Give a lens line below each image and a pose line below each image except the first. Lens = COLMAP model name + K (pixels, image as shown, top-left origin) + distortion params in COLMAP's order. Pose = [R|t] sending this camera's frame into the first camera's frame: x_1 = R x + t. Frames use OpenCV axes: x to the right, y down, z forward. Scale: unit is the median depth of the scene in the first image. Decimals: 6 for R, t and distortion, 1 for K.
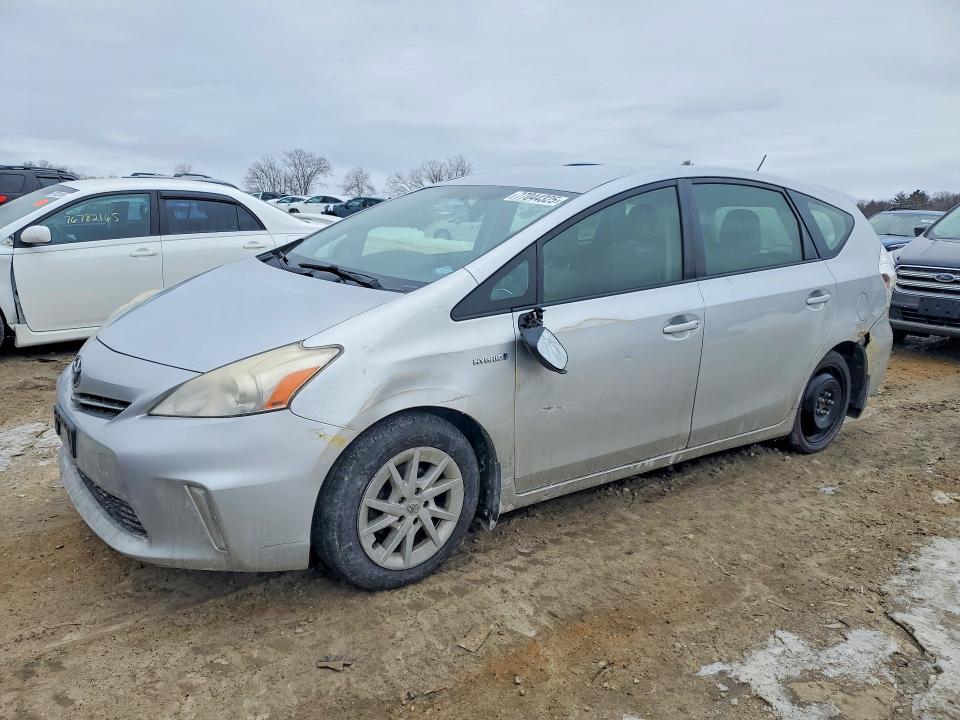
lens RADIAL K [[758.9, 0, 480.2], [0, 758.9, 359.6], [0, 0, 1]] dist [0.006284, 0.004407]
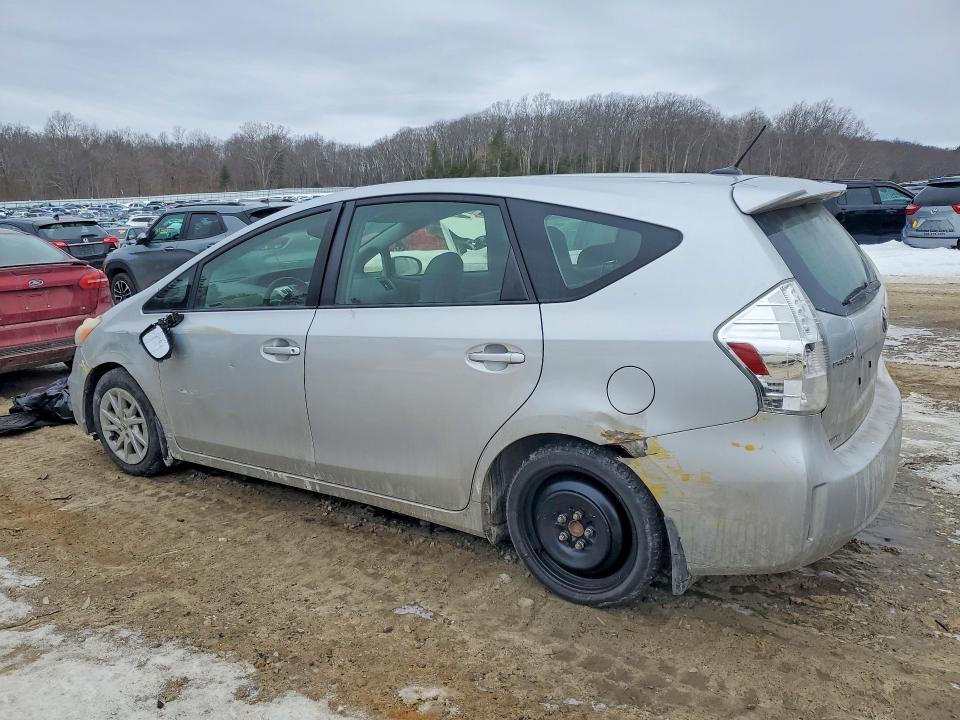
lens RADIAL K [[758.9, 0, 480.2], [0, 758.9, 360.4], [0, 0, 1]] dist [0.006284, 0.004407]
pose [[0.325847, 0.137971, -0.935301, 1.275200], [-0.164602, 0.982464, 0.087583, -0.157782], [0.930983, 0.125414, 0.342844, 0.882063]]
